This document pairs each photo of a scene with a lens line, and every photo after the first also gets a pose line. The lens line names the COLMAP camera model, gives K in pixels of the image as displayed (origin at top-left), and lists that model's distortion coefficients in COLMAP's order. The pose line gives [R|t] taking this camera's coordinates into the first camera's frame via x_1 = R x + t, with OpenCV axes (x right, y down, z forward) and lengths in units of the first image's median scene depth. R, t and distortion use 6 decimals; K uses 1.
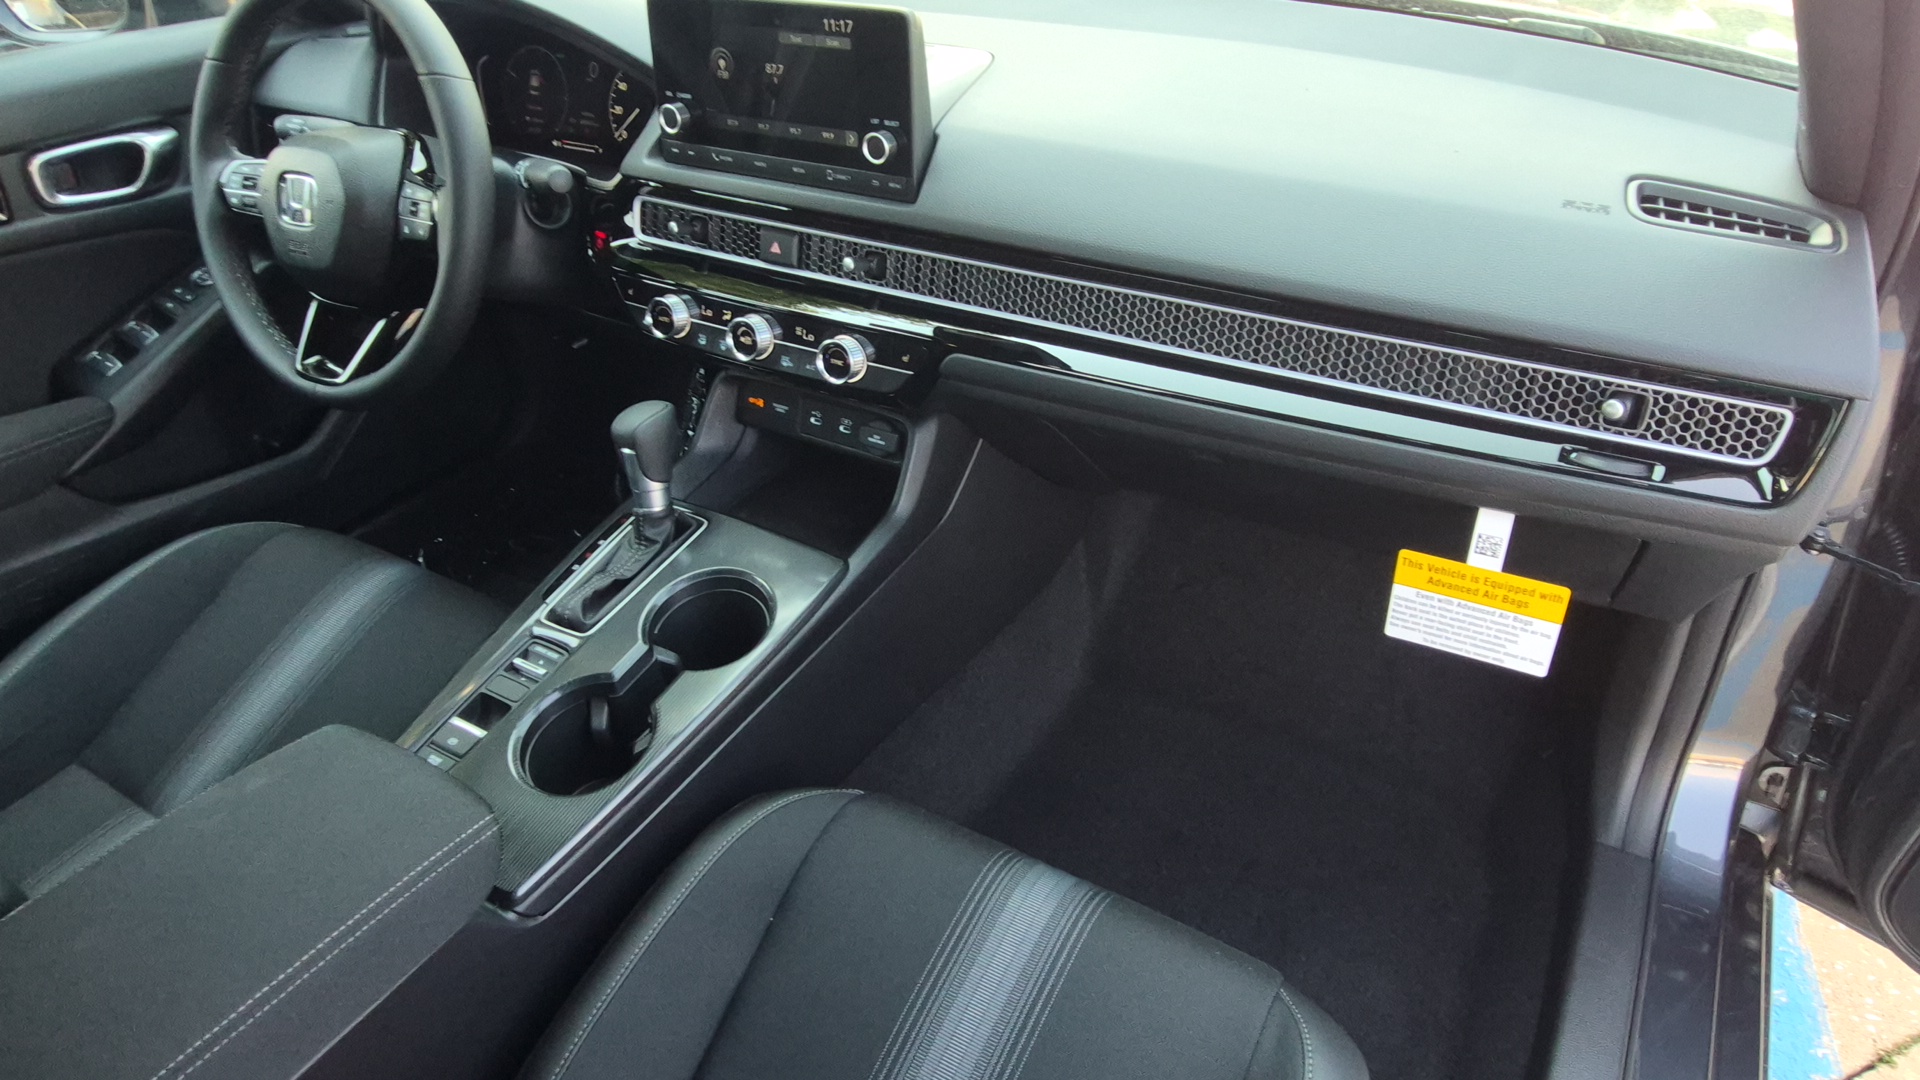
lens RADIAL K [[1161.2, 0, 960.0], [0, 1161.2, 540.0], [0, 0, 1]] dist [-0.003137, -0.002495]
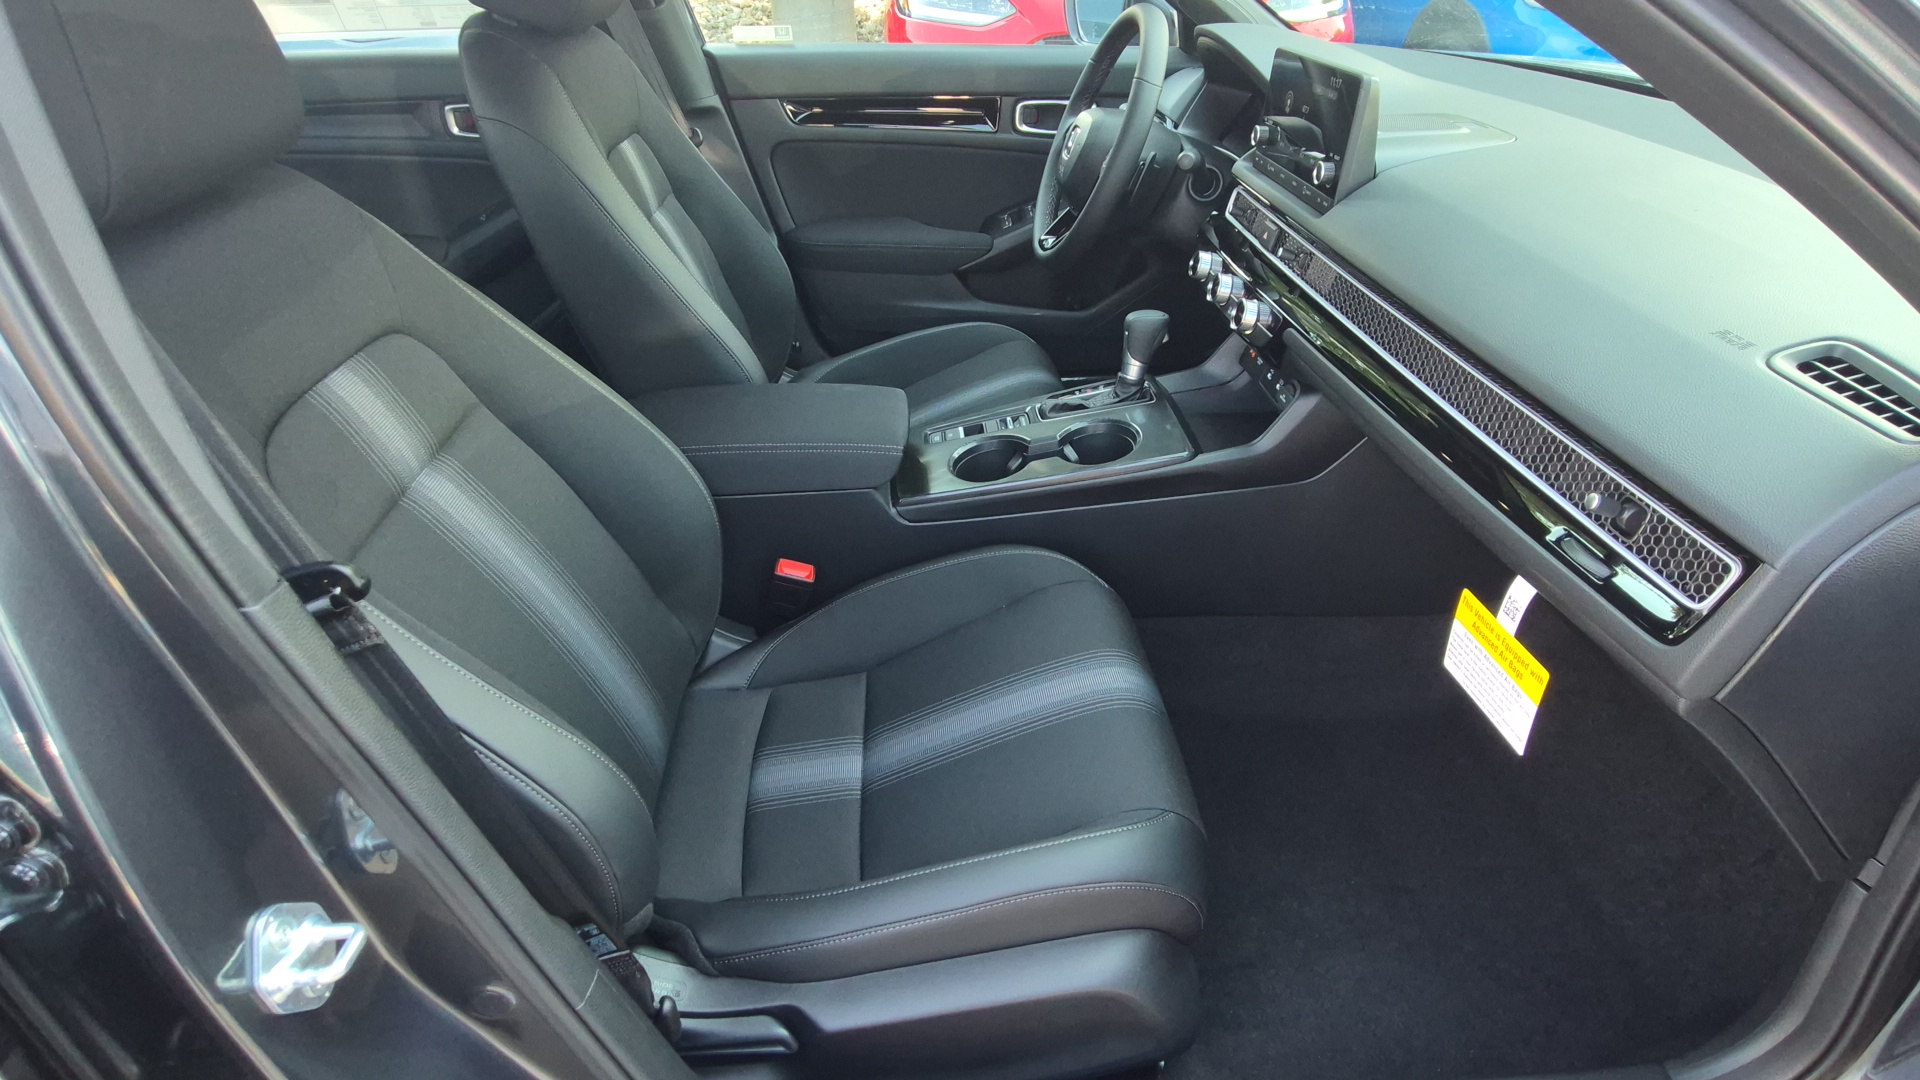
lens RADIAL K [[995.7, 0, 960.0], [0, 995.7, 540.0], [0, 0, 1]] dist [-0.004247, 0.000956]
pose [[0.567269, 0.460928, -0.682460, 0.648401], [-0.472074, 0.861030, 0.189138, 0.015184], [0.674797, 0.214879, 0.706028, -0.028256]]
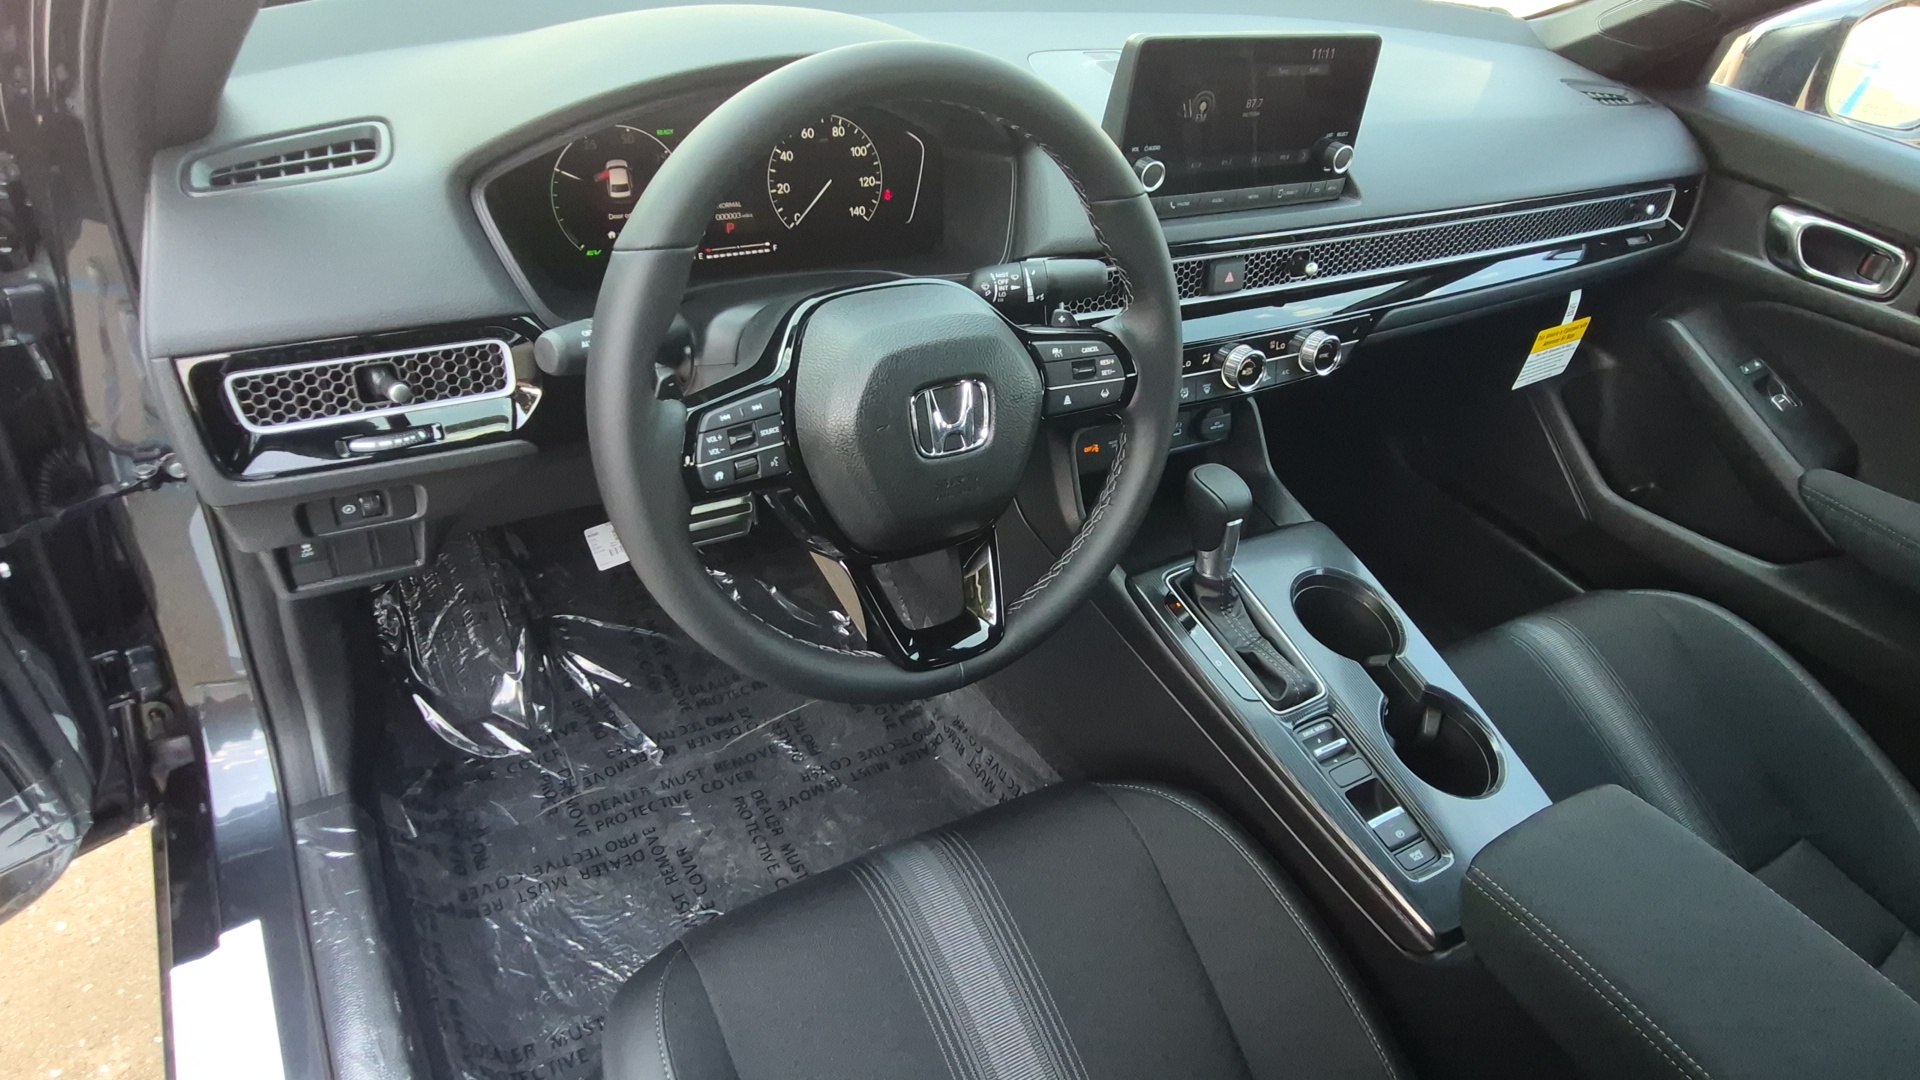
lens RADIAL K [[1136.3, 0, 960.0], [0, 1136.3, 540.0], [0, 0, 1]] dist [-0.004246, 0.000476]
pose [[0.471788, -0.462051, 0.750949, -1.160873], [0.372948, 0.876329, 0.304889, -0.457118], [-0.798953, 0.136222, 0.585763, 0.661909]]
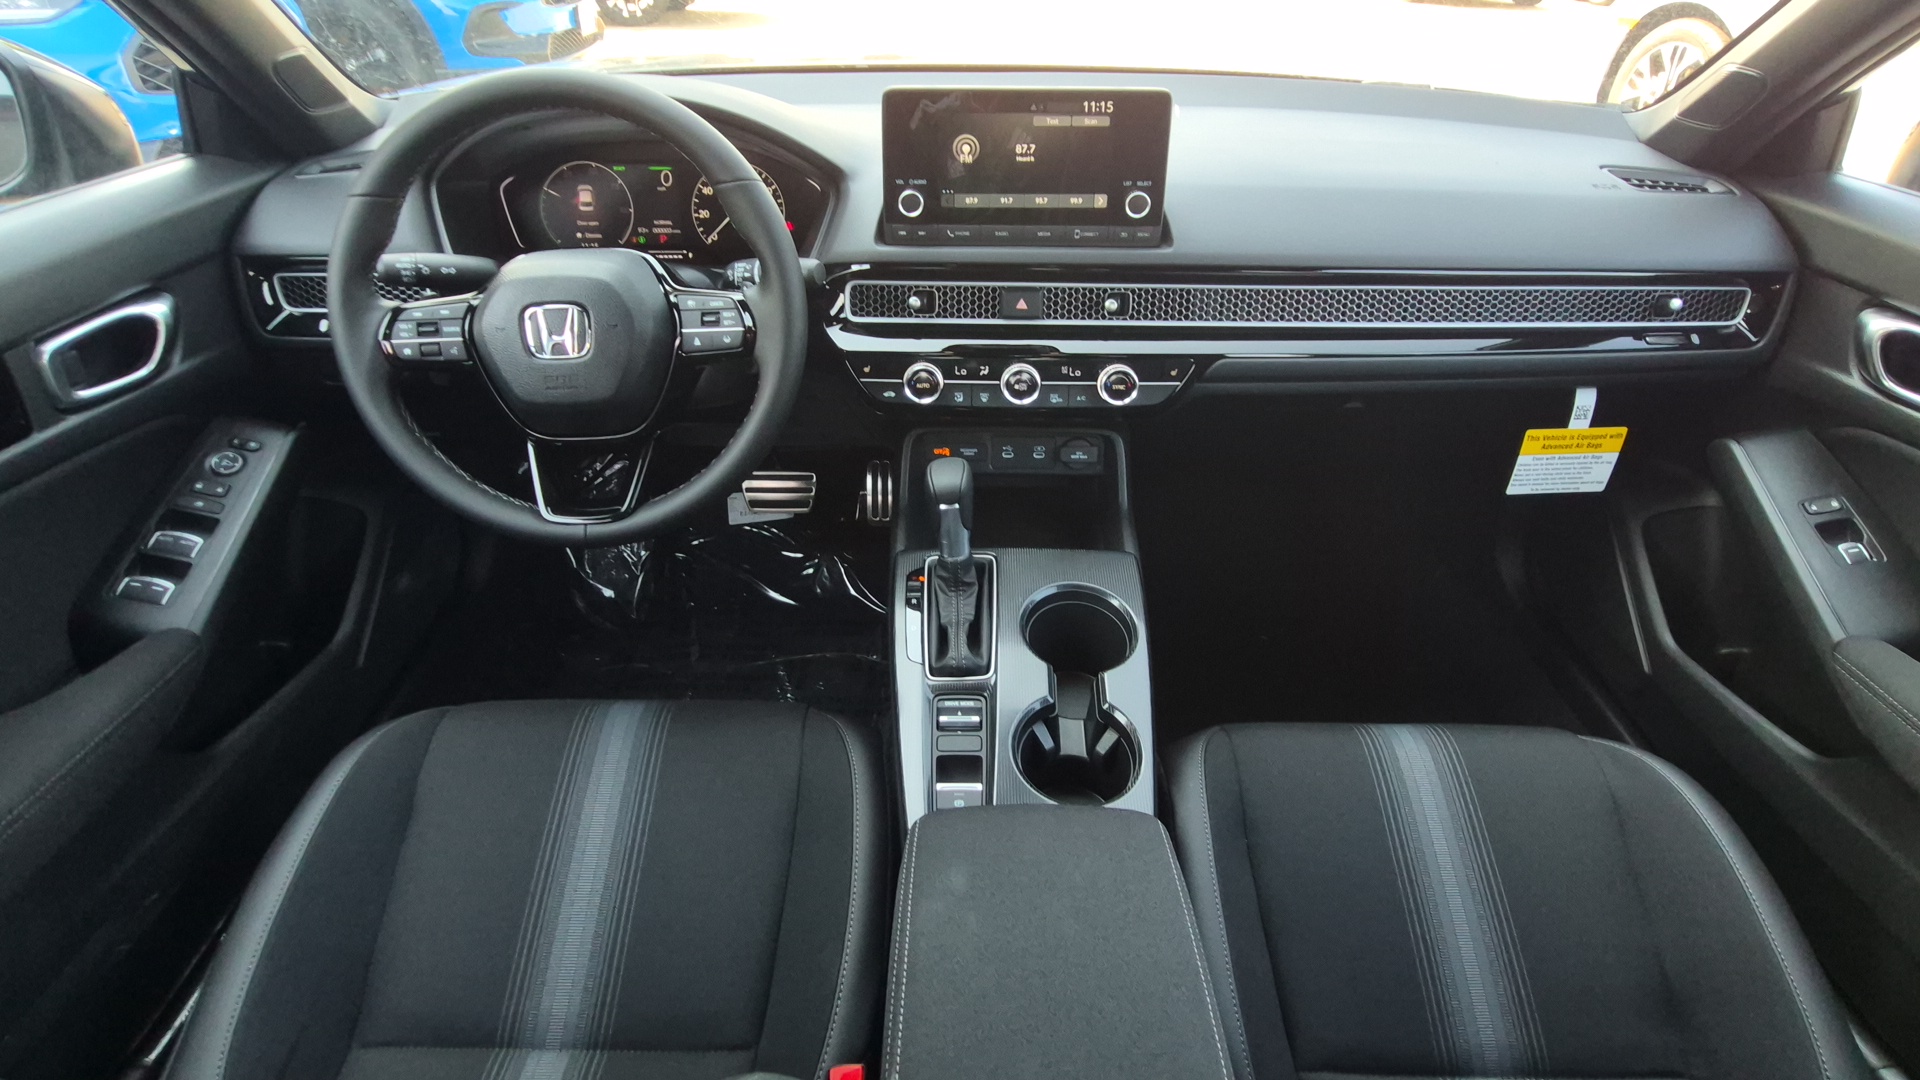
lens RADIAL K [[995.7, 0, 960.0], [0, 995.7, 540.0], [0, 0, 1]] dist [-0.004247, 0.000956]
pose [[0.857747, -0.251734, 0.448220, -0.737638], [0.263736, 0.963898, 0.036649, -0.081953], [-0.441264, 0.086776, 0.893172, 0.173298]]
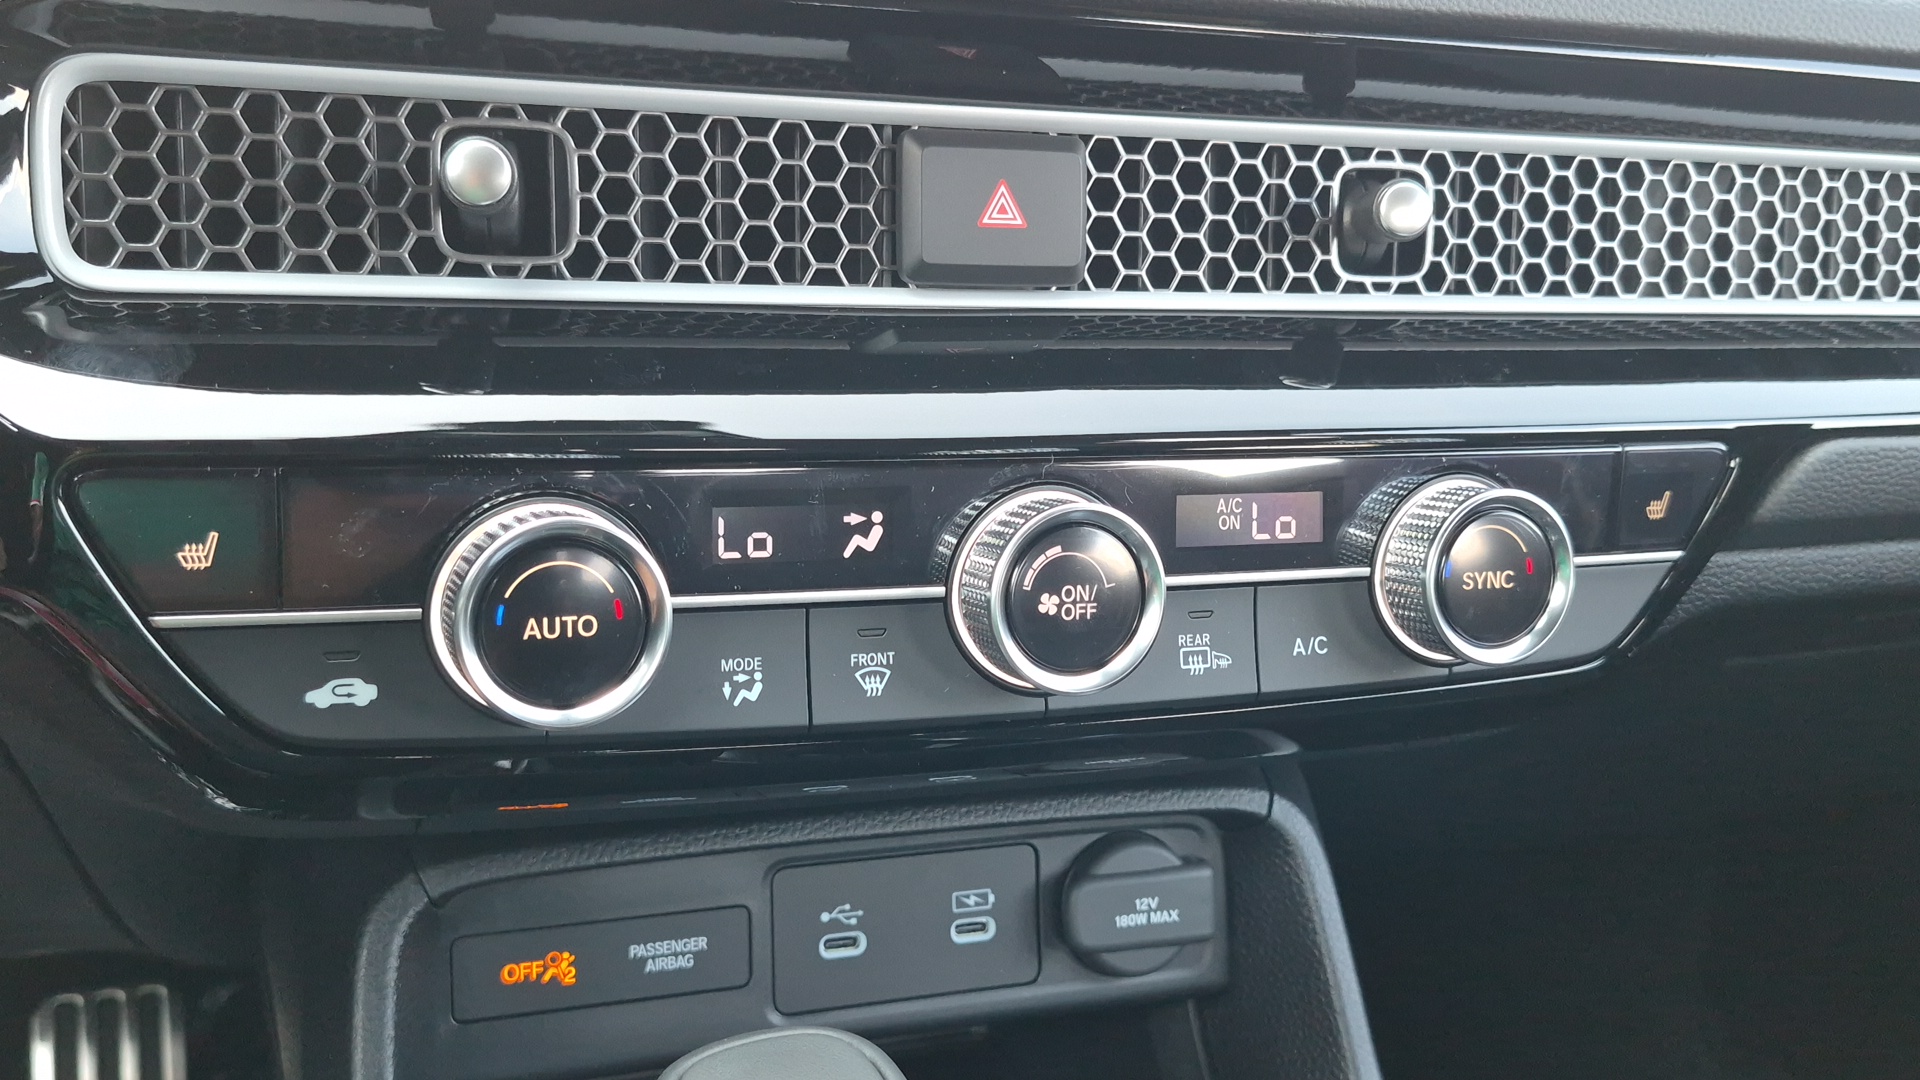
lens RADIAL K [[2019.9, 0, 960.0], [0, 2019.9, 540.0], [0, 0, 1]] dist [0.088561, -0.017826]
pose [[0.592545, -0.171778, 0.787009, -0.514213], [0.357069, 0.931781, -0.065463, -0.171825], [-0.722075, 0.319807, 0.613459, 0.805149]]
